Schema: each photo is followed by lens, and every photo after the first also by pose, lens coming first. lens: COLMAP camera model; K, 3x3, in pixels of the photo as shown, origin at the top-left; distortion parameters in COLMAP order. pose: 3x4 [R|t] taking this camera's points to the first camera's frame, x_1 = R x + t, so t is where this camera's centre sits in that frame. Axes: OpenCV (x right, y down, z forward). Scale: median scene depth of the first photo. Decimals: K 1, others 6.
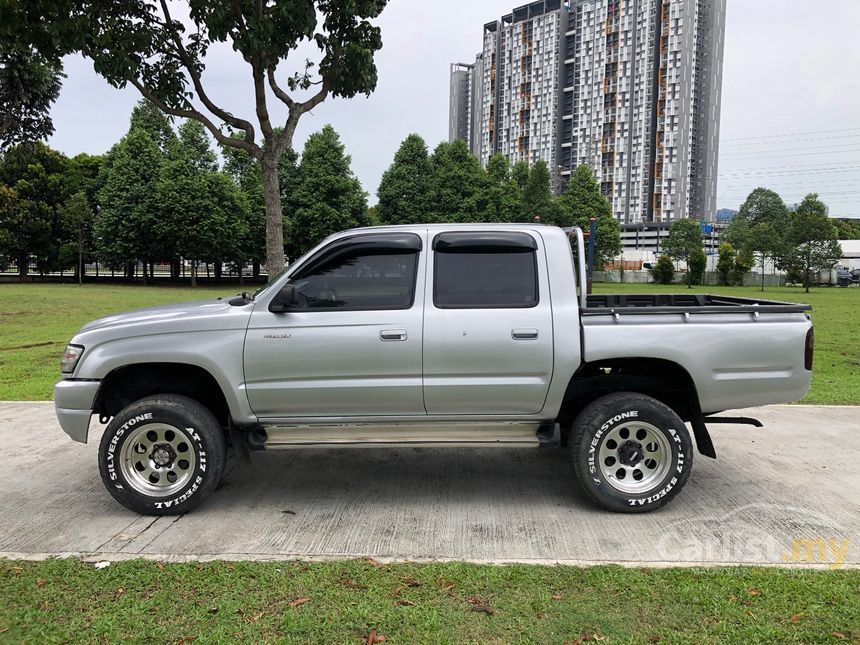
lens RADIAL K [[704.1, 0, 430.0], [0, 704.1, 322.5], [0, 0, 1]] dist [-0.000207, 0.002116]
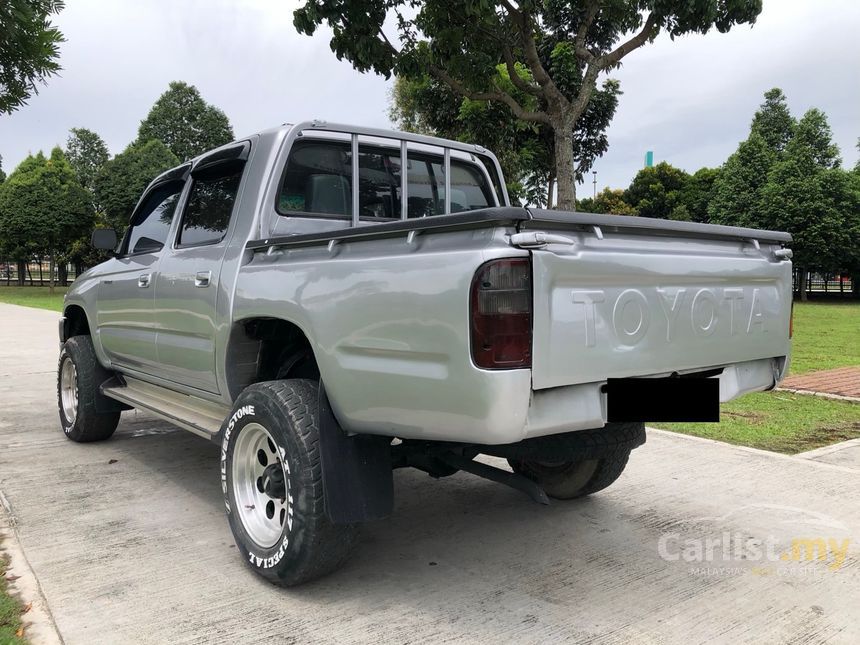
lens RADIAL K [[707.1, 0, 430.0], [0, 707.1, 322.5], [0, 0, 1]] dist [0.011066, -0.002006]
pose [[0.602587, 0.040753, -0.797012, 0.169462], [-0.064521, 0.997914, 0.002243, 0.008942], [0.795441, 0.050072, 0.603959, 0.148993]]
